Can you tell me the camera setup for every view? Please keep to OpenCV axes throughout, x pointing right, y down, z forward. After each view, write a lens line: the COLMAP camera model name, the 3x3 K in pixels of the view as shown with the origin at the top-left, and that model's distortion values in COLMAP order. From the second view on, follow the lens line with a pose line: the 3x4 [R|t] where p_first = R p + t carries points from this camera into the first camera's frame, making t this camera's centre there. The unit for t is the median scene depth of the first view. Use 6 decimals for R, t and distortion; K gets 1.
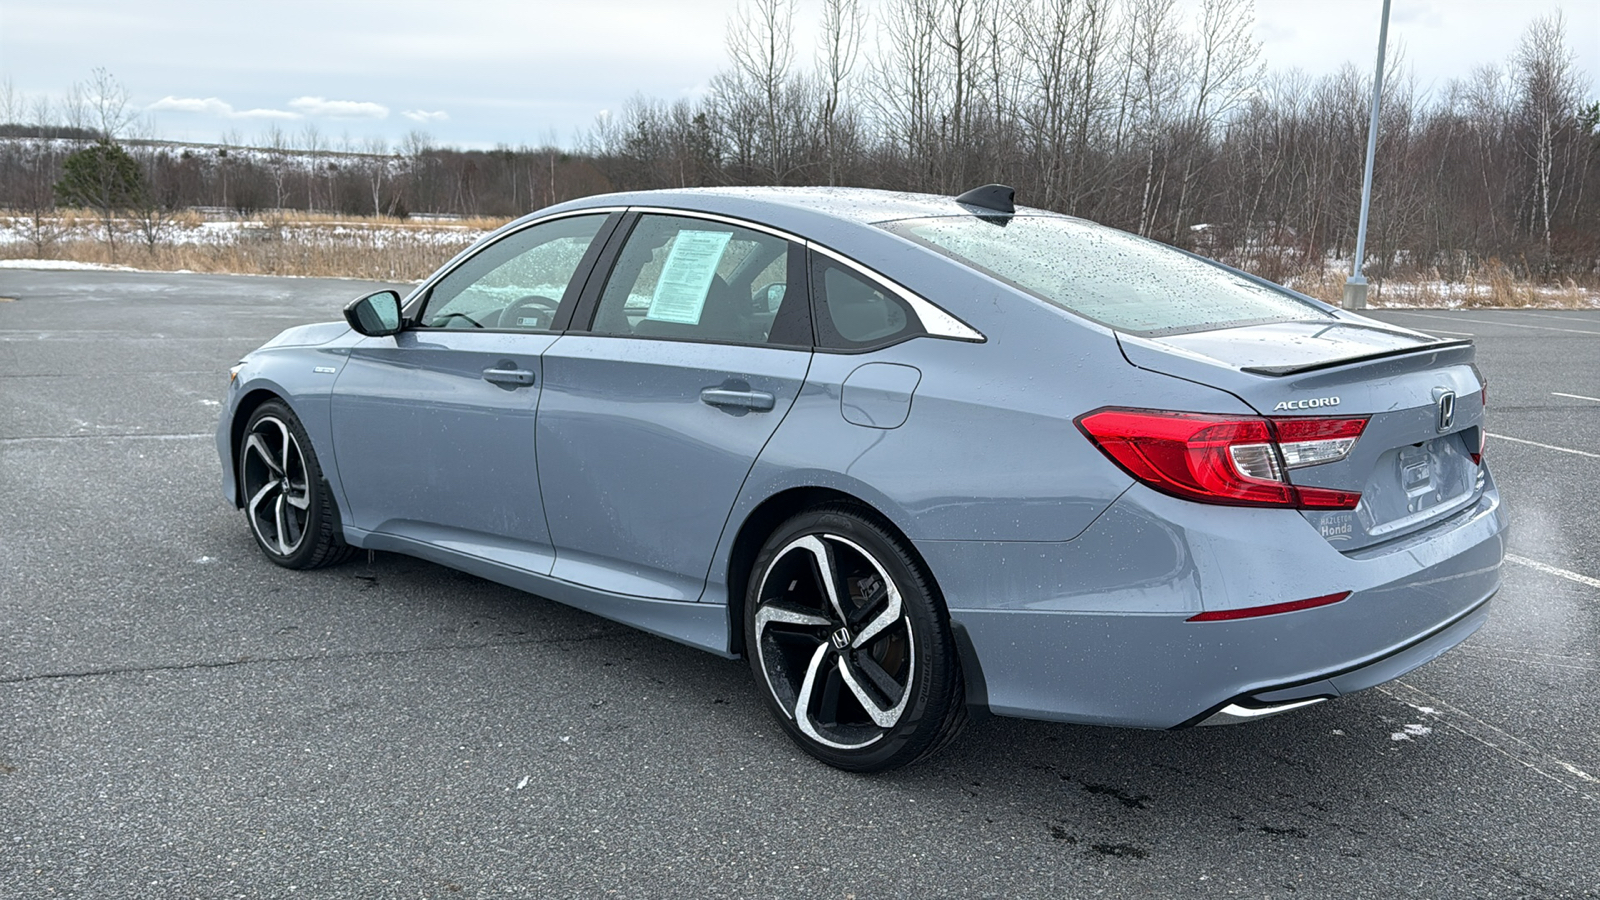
lens RADIAL K [[1346.0, 0, 830.3], [0, 1346.0, 449.4], [0, 0, 1]] dist [0.160195, -0.280843]
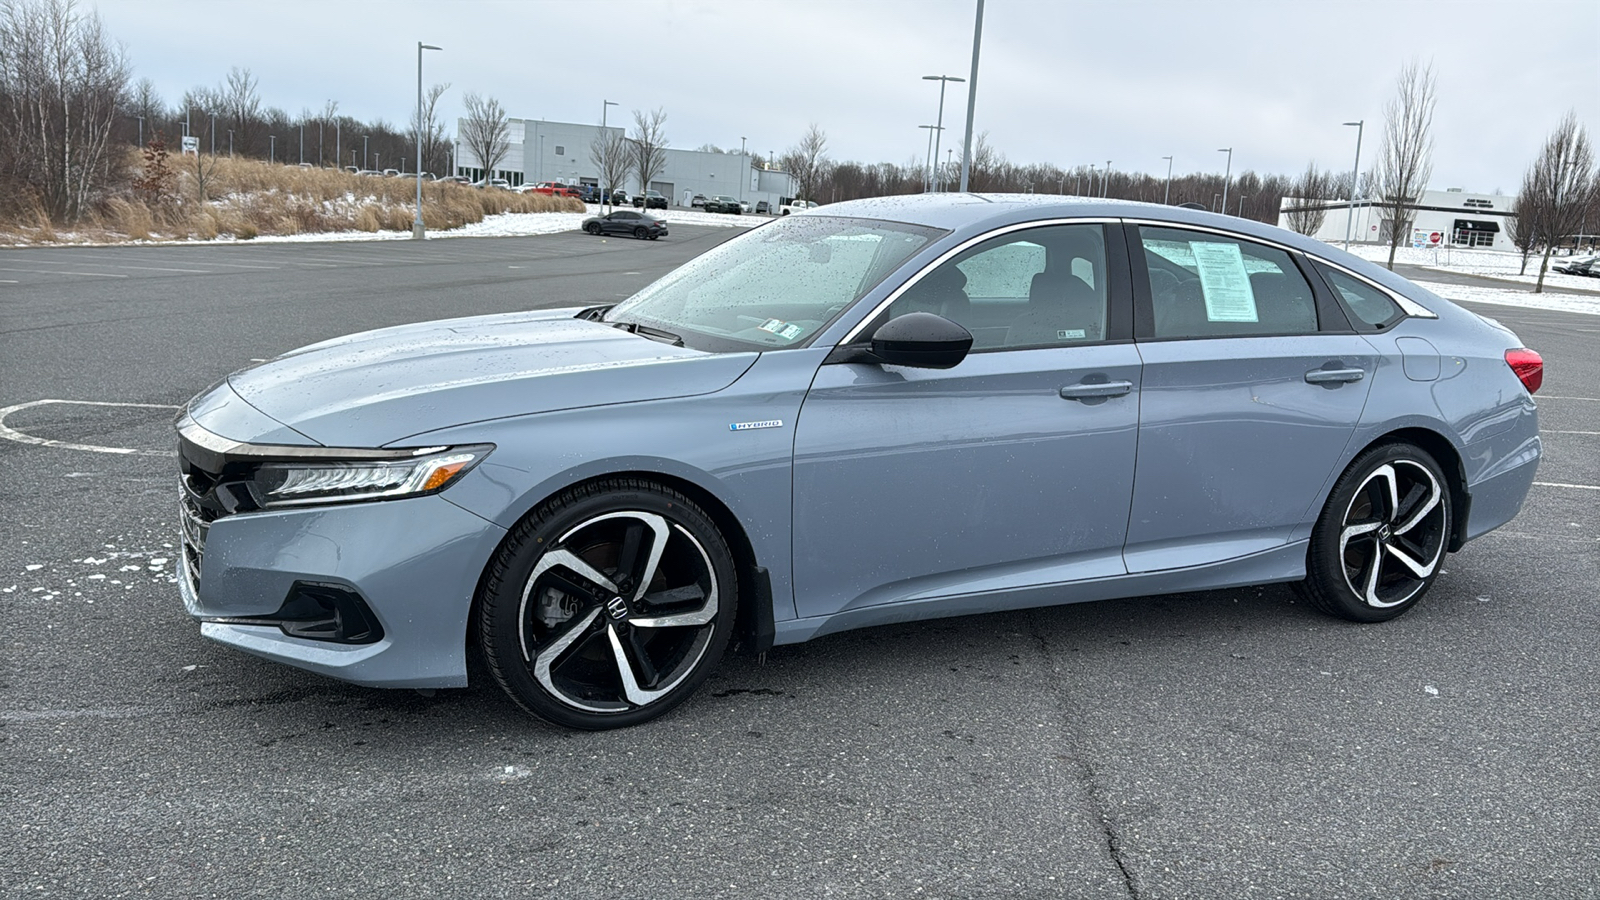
lens RADIAL K [[1346.0, 0, 830.3], [0, 1346.0, 449.4], [0, 0, 1]] dist [0.160195, -0.280843]
pose [[0.331325, -0.158464, 0.930114, -1.348546], [0.108890, 0.985631, 0.129133, -0.175425], [-0.937212, 0.058495, 0.343819, 0.923367]]
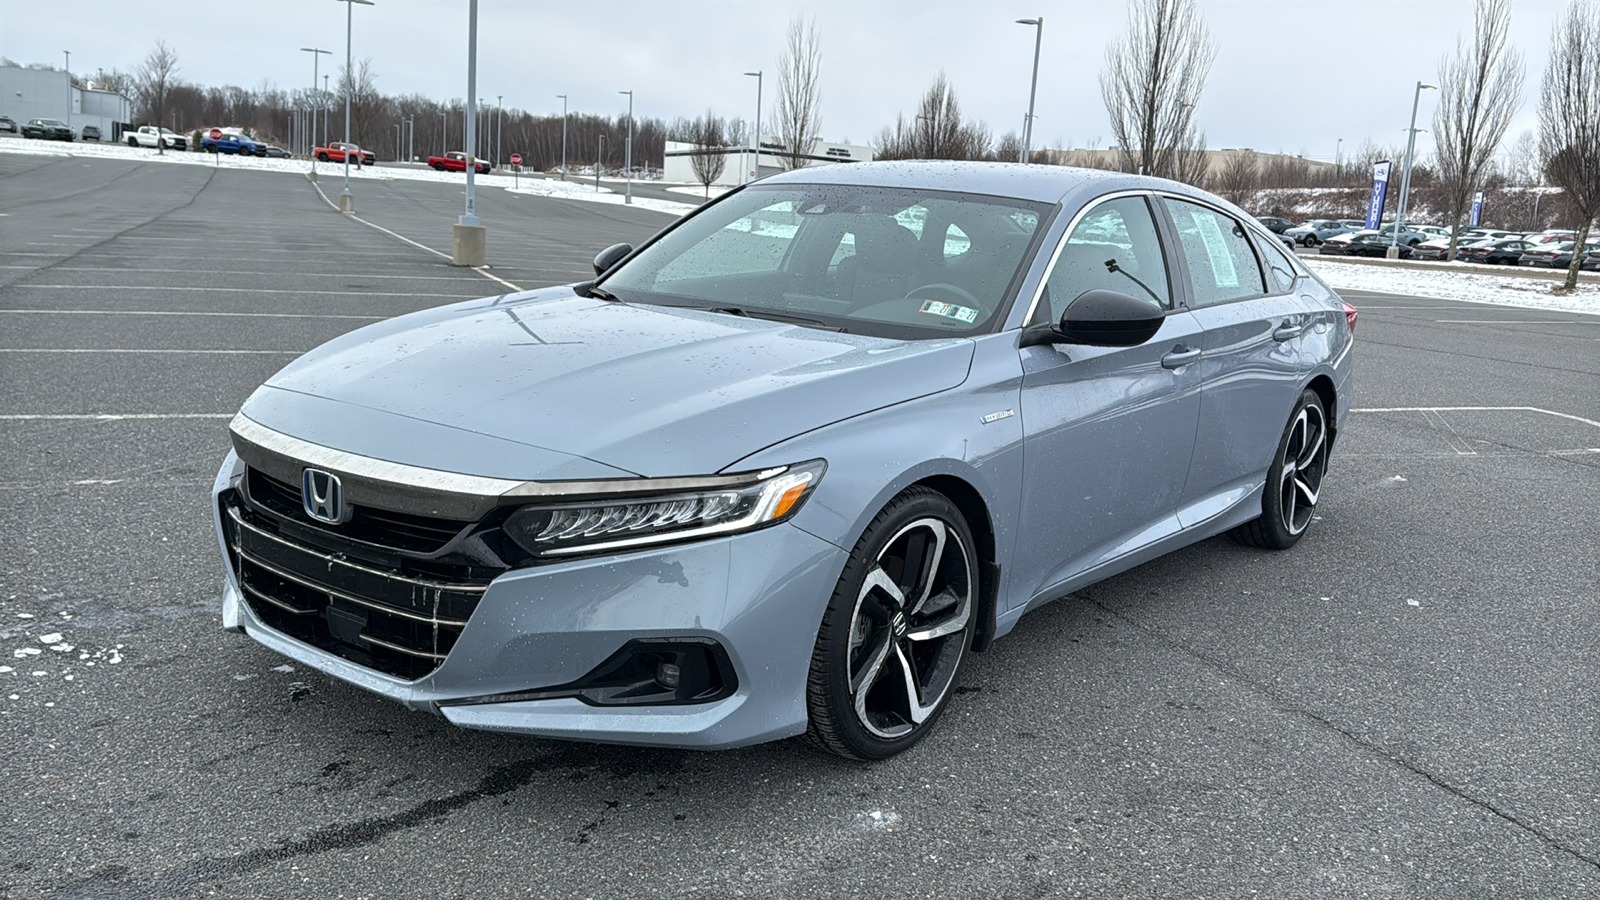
lens RADIAL K [[1346.0, 0, 830.3], [0, 1346.0, 449.4], [0, 0, 1]] dist [0.160195, -0.280843]
pose [[-0.101534, -0.207991, 0.972847, -1.356268], [0.099899, 0.970826, 0.217985, -0.262801], [-0.989804, 0.119319, -0.077793, 1.482714]]
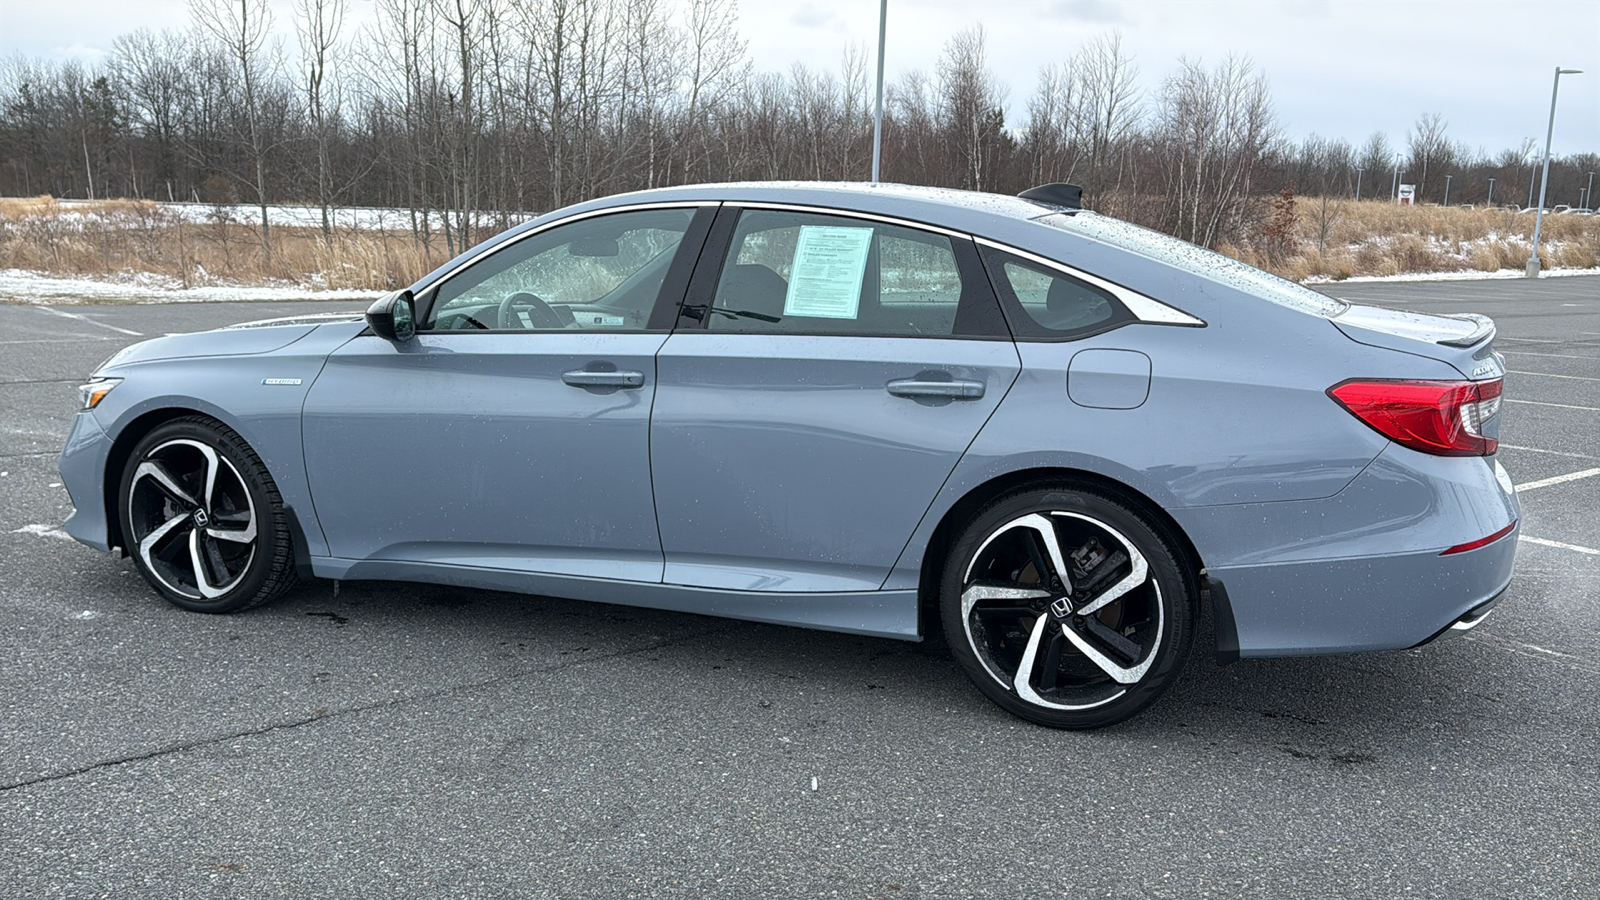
lens RADIAL K [[1344.1, 0, 837.7], [0, 1344.1, 433.2], [0, 0, 1]] dist [0.135321, -0.206587]
pose [[0.921551, -0.059211, 0.383717, -0.493340], [0.059108, 0.998179, 0.012073, -0.019050], [-0.383733, 0.011555, 0.923372, 0.068315]]
